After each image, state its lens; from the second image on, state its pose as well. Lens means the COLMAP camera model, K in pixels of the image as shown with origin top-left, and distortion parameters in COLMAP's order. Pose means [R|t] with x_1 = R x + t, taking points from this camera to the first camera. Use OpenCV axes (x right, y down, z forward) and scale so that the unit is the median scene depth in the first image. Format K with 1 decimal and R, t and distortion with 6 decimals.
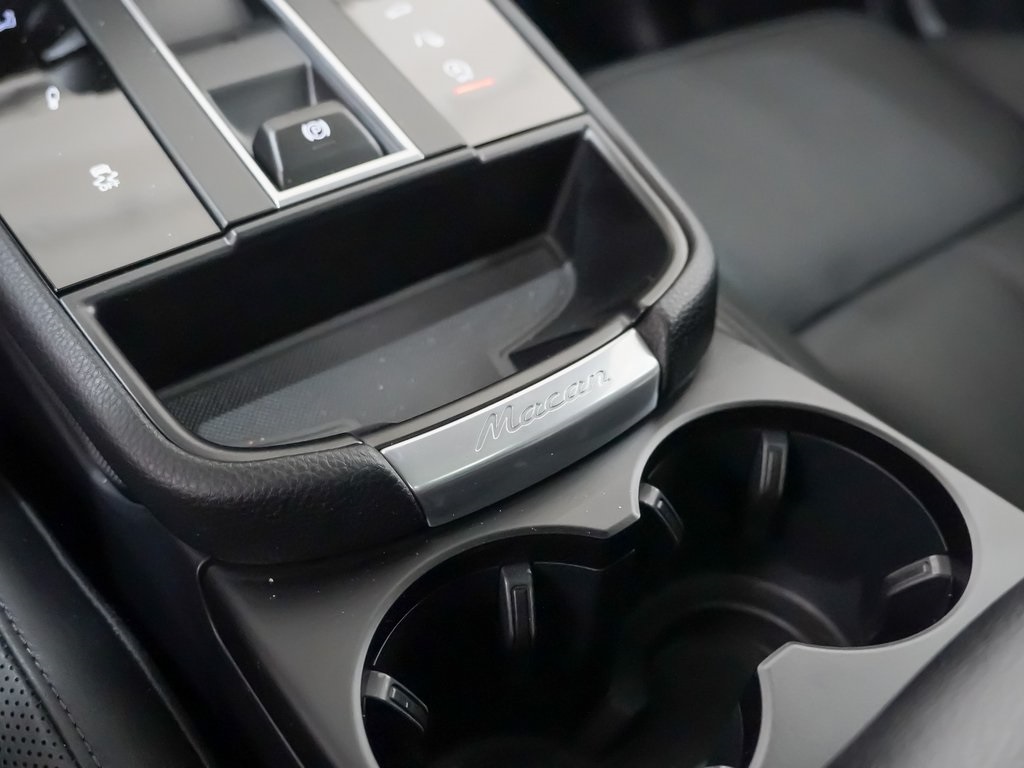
lens RADIAL K [[1080.7, 0, 512.9], [0, 1080.7, 385.7], [0, 0, 1]] dist [-0.169912, 0.000000]
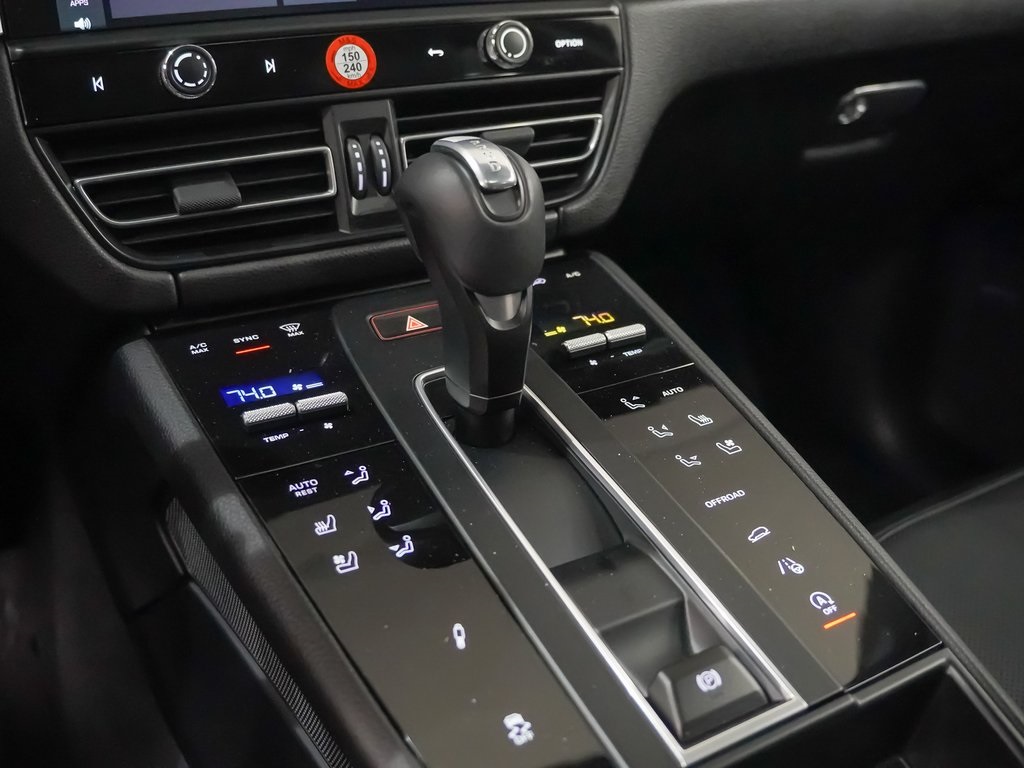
lens RADIAL K [[1080.7, 0, 513.2], [0, 1080.7, 383.5], [0, 0, 1]] dist [-0.169912, 0.000000]
pose [[0.986677, 0.011033, -0.162316, -0.209317], [-0.057577, 0.956809, -0.284960, -0.210896], [0.152161, 0.290509, 0.944696, -0.109595]]
